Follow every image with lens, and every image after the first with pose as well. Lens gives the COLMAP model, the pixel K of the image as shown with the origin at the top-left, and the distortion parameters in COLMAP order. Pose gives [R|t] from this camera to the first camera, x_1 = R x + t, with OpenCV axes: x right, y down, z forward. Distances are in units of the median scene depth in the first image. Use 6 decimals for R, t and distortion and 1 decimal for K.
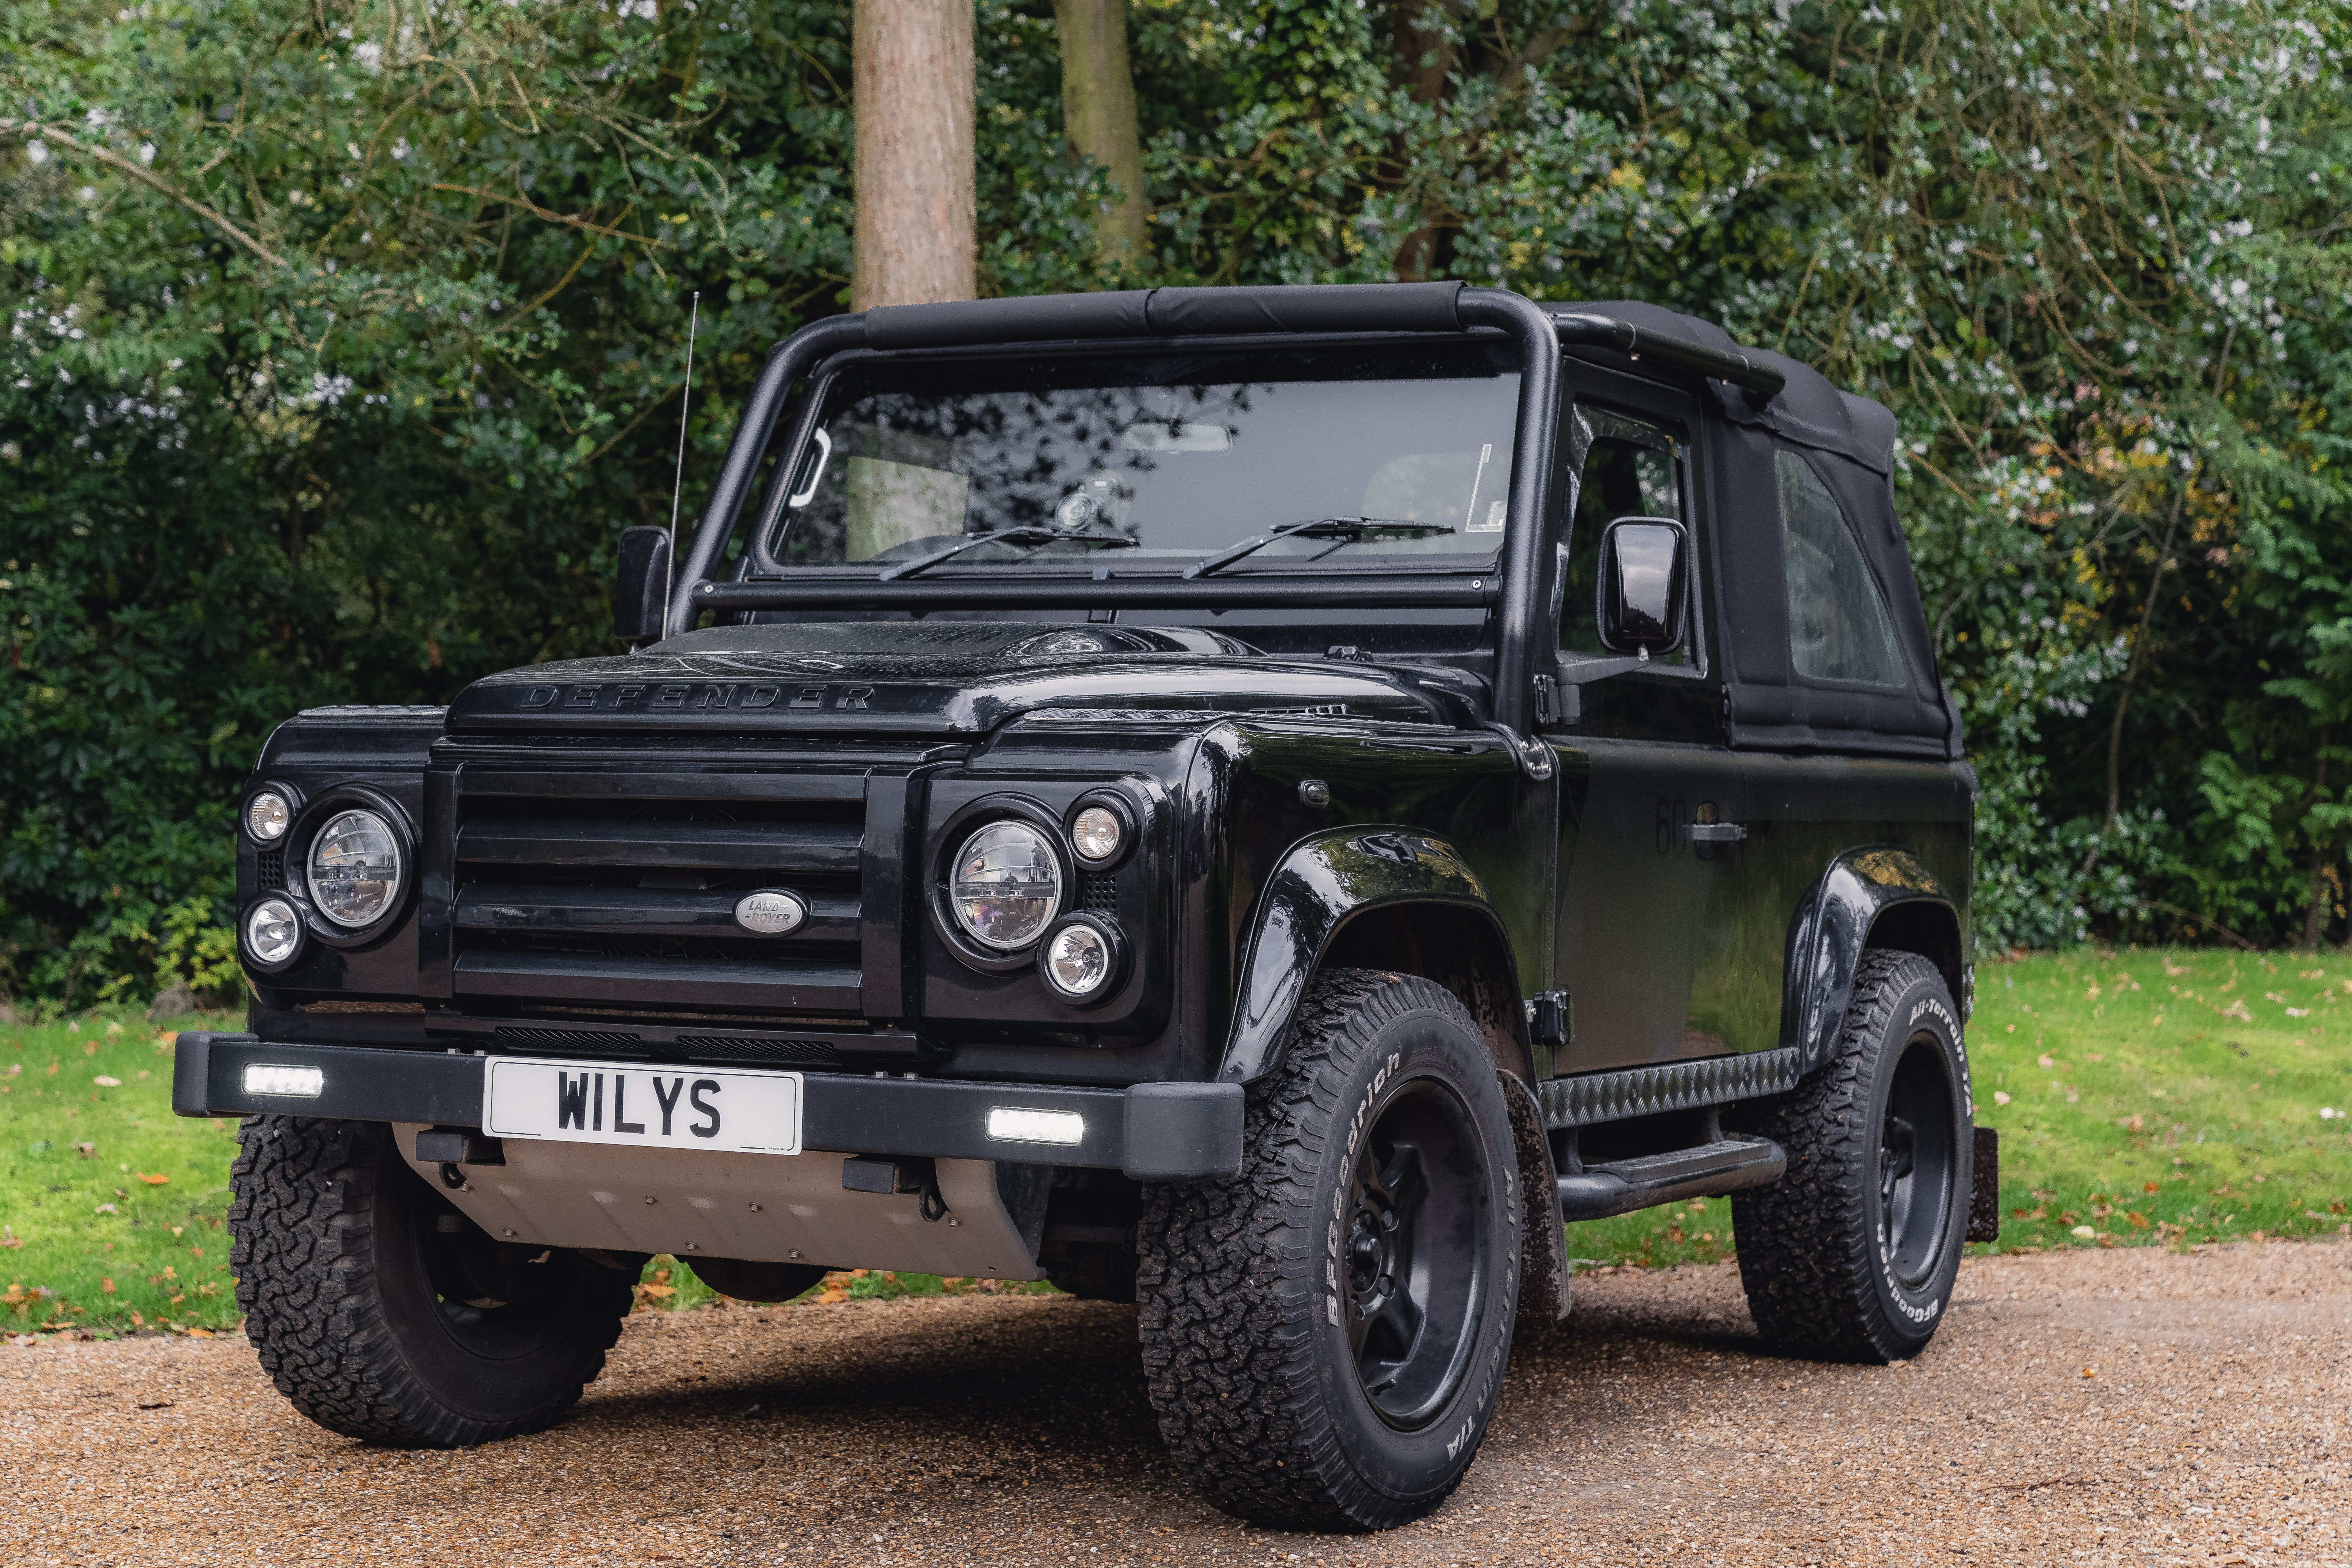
lens RADIAL K [[4056.7, 0, 1192.9], [0, 4056.7, 718.0], [0, 0, 1]] dist [0.077816, 0.000000]
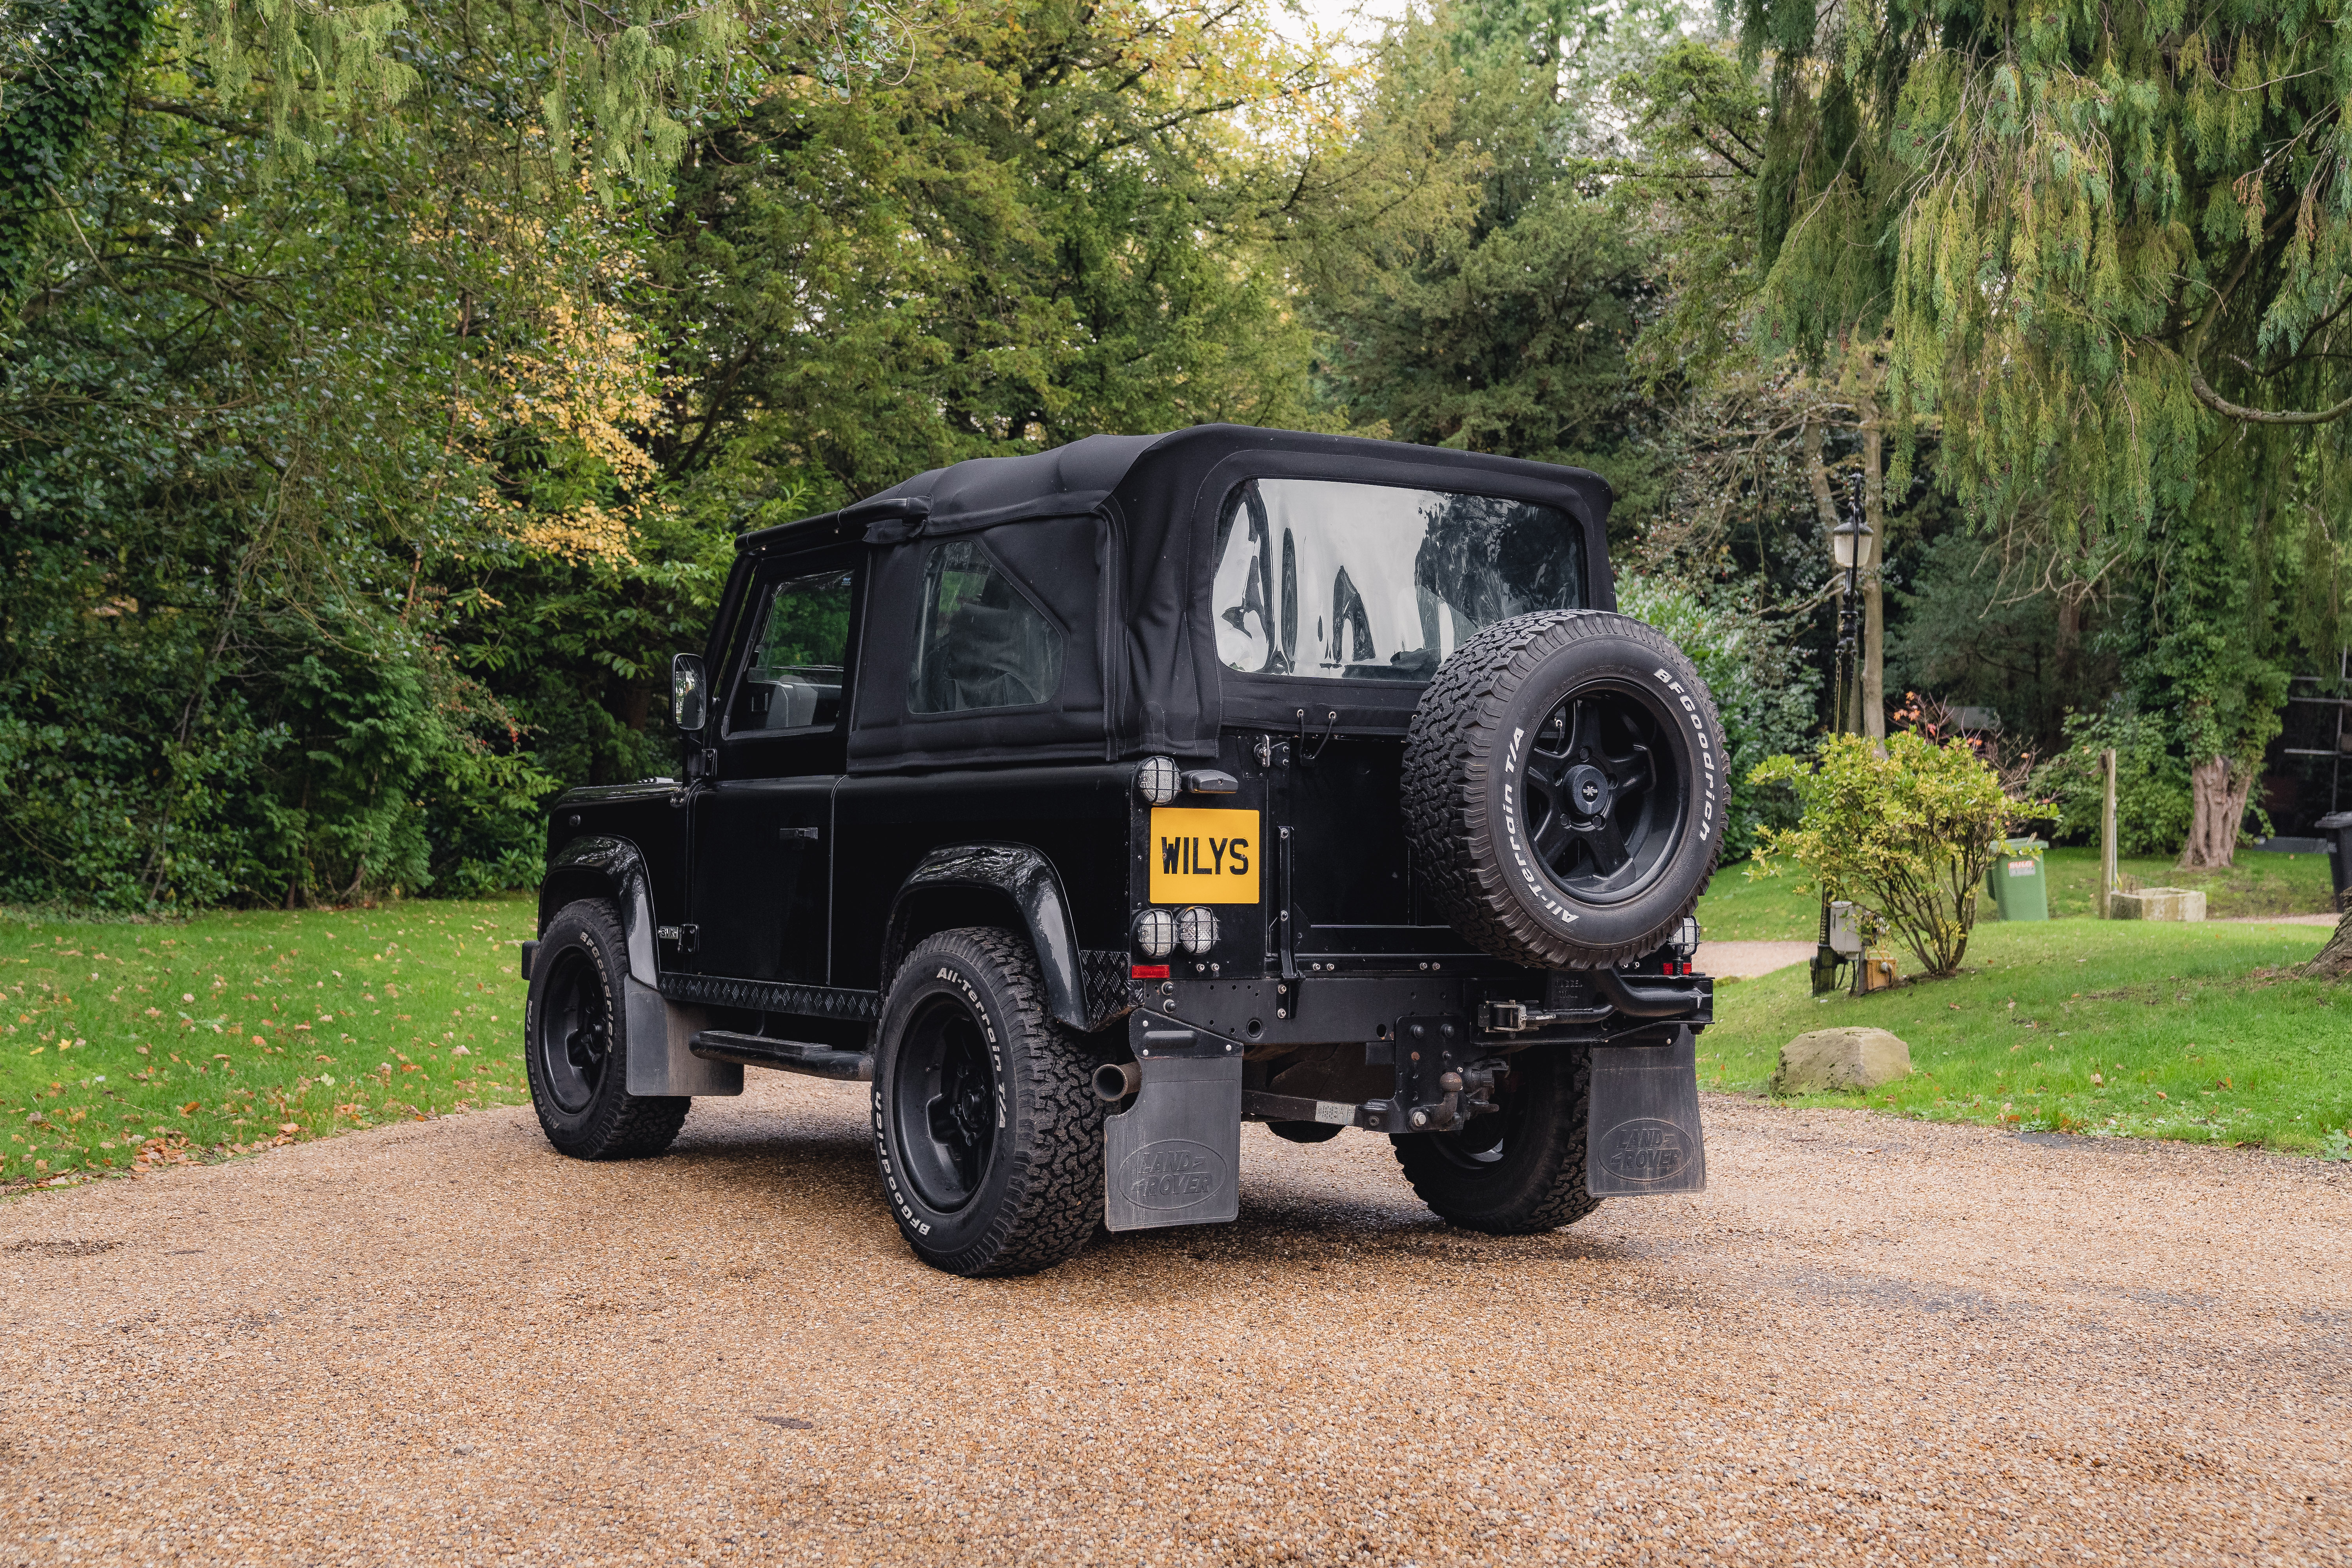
lens RADIAL K [[2562.8, 0, 1151.6], [0, 2562.8, 785.8], [0, 0, 1]] dist [0.004044, 0.000000]
pose [[0.614063, 0.028598, 0.788739, -0.940940], [-0.034636, 0.999357, -0.009269, 0.008238], [-0.788497, -0.021628, 0.614658, 0.155131]]
